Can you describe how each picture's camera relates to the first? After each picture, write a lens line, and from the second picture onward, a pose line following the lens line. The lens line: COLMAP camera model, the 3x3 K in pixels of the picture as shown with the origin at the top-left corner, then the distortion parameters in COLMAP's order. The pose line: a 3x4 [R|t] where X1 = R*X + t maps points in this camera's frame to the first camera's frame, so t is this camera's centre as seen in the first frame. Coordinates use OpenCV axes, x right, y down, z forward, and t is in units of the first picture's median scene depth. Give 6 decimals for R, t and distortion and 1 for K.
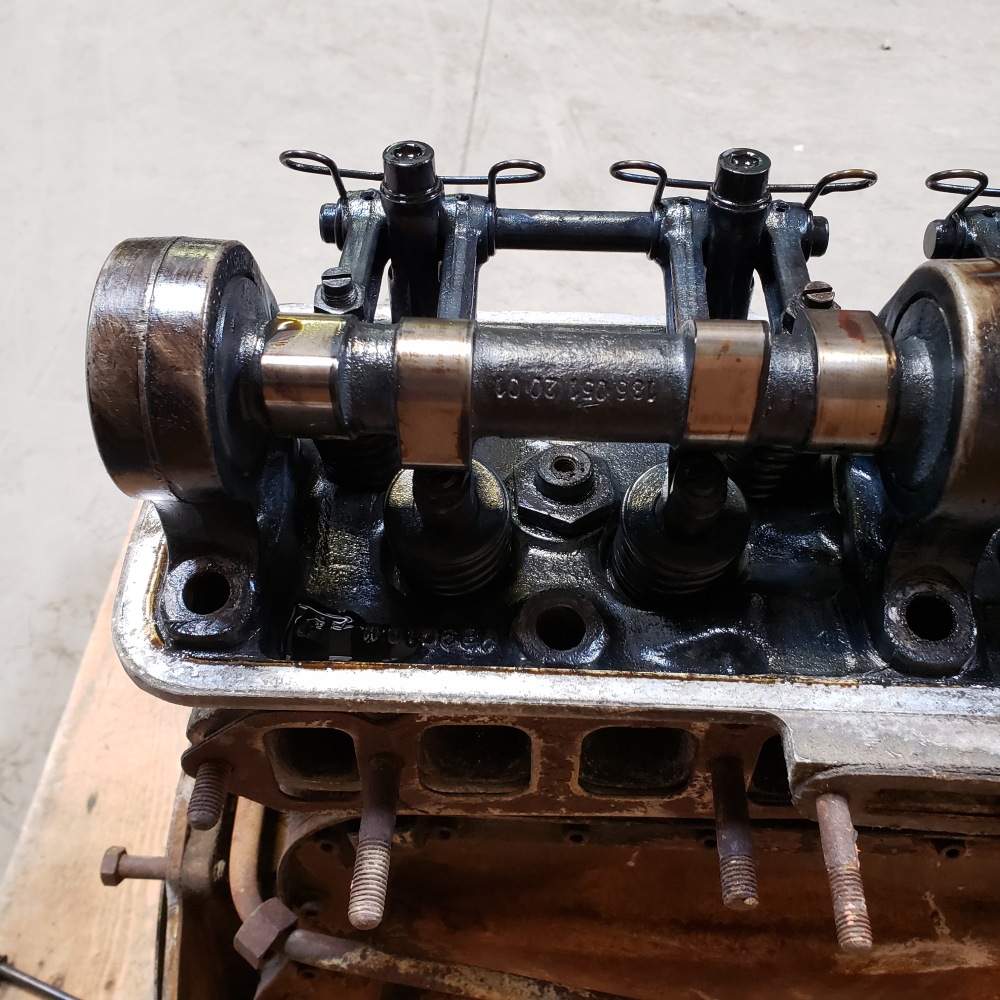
lens RADIAL K [[1055.7, 0, 509.8], [0, 1055.7, 482.7], [0, 0, 1]] dist [0.009281, 0.000000]
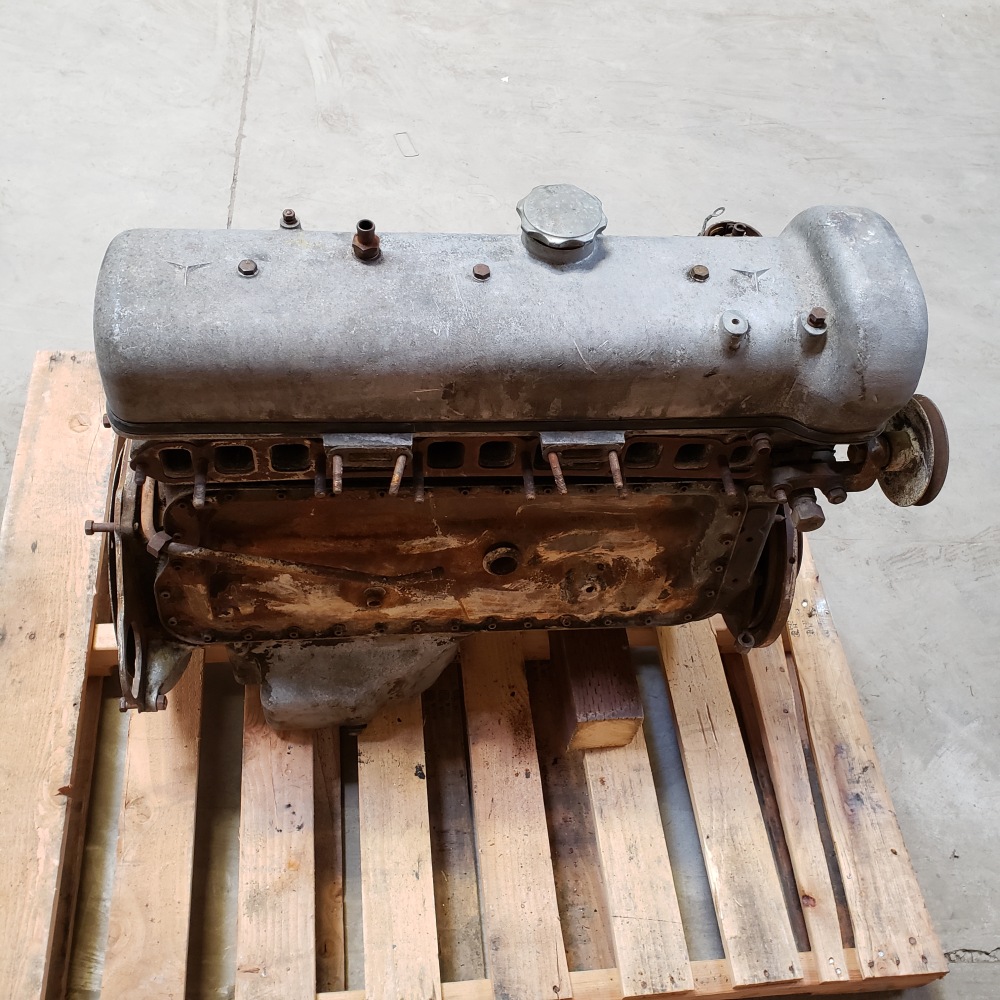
lens RADIAL K [[1055.7, 0, 520.1], [0, 1055.7, 477.8], [0, 0, 1]] dist [0.009281, 0.000000]
pose [[0.985189, -0.052013, 0.163395, 0.107119], [0.027768, 0.988701, 0.147304, -0.038534], [-0.169211, -0.140585, 0.975502, -0.800831]]
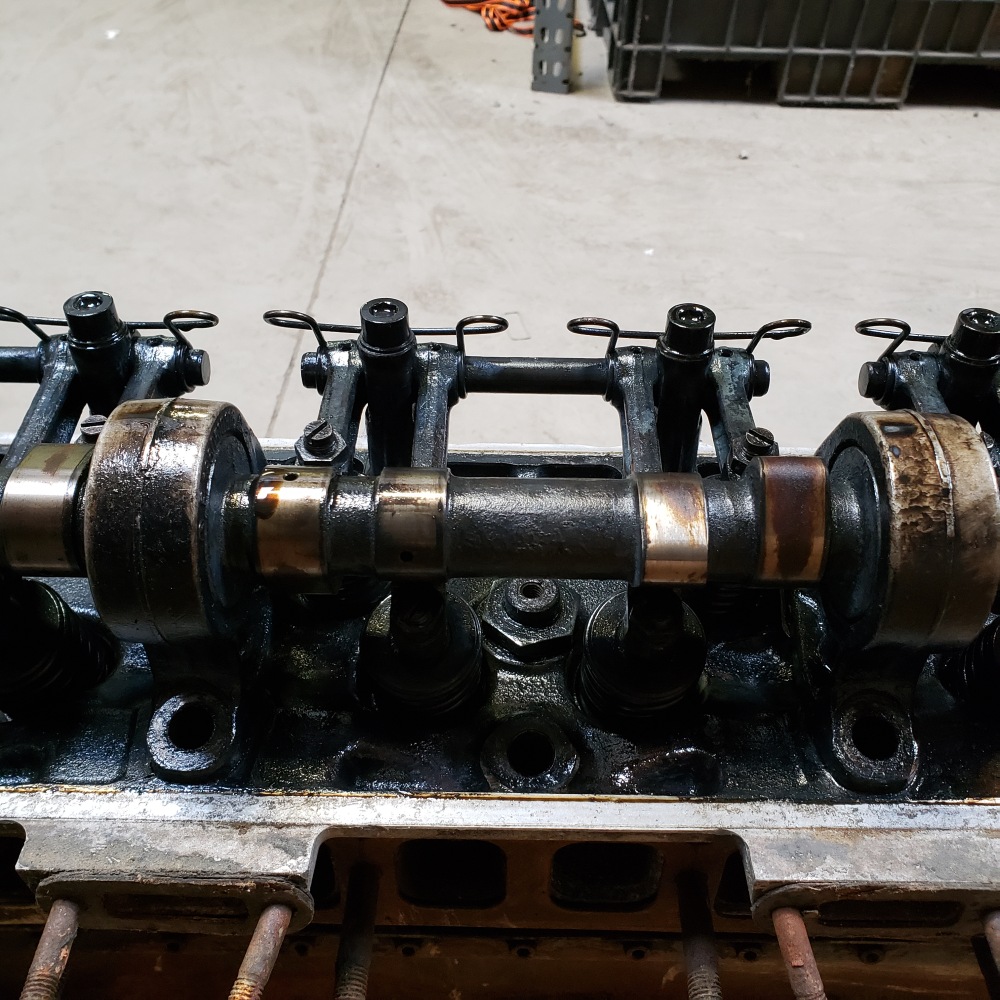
lens RADIAL K [[1055.7, 0, 523.2], [0, 1055.7, 497.7], [0, 0, 1]] dist [0.009281, 0.000000]
pose [[0.999201, -0.014243, 0.037341, 0.232307], [0.016852, 0.997369, -0.070509, -0.004546], [-0.036238, 0.071082, 0.996812, -0.045719]]
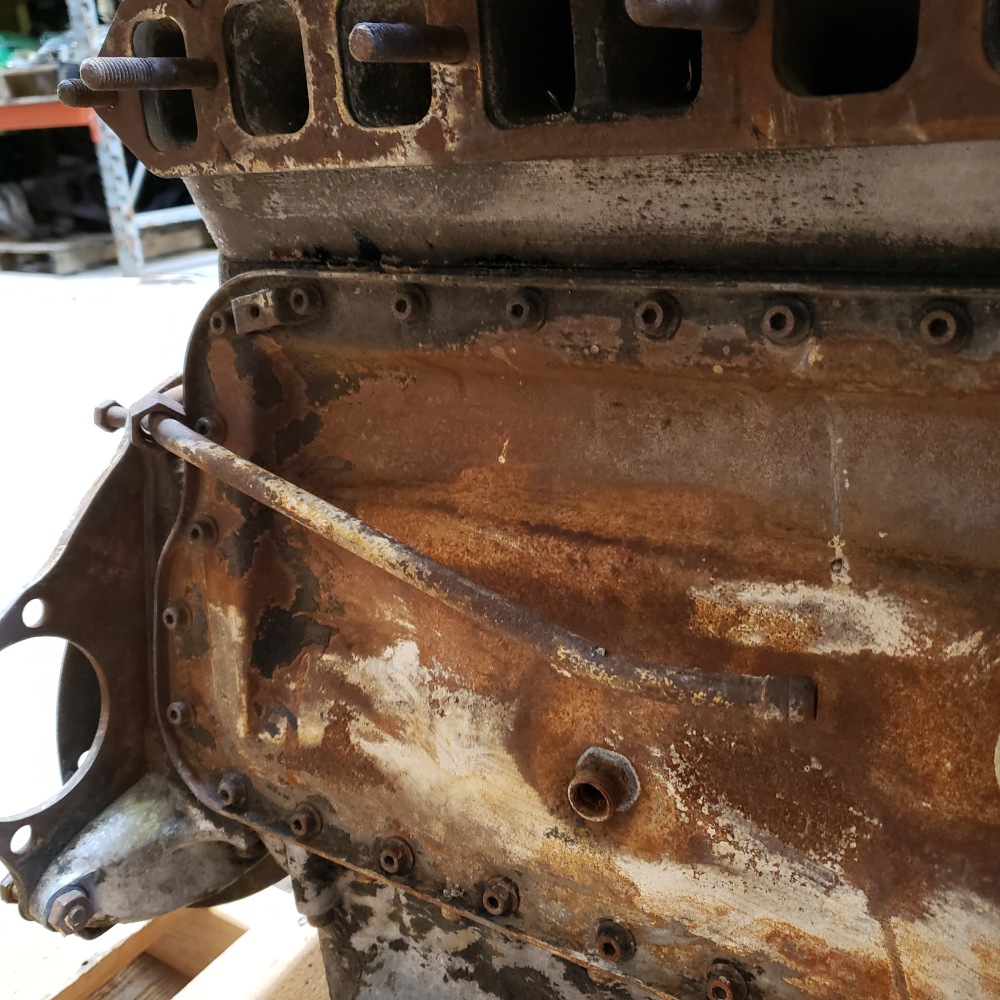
lens RADIAL K [[1055.7, 0, 497.9], [0, 1055.7, 498.4], [0, 0, 1]] dist [0.009281, 0.000000]
pose [[0.853380, 0.117248, -0.507933, 0.311584], [-0.320871, 0.886064, -0.334563, 0.378154], [0.410834, 0.448490, 0.793771, 0.170074]]
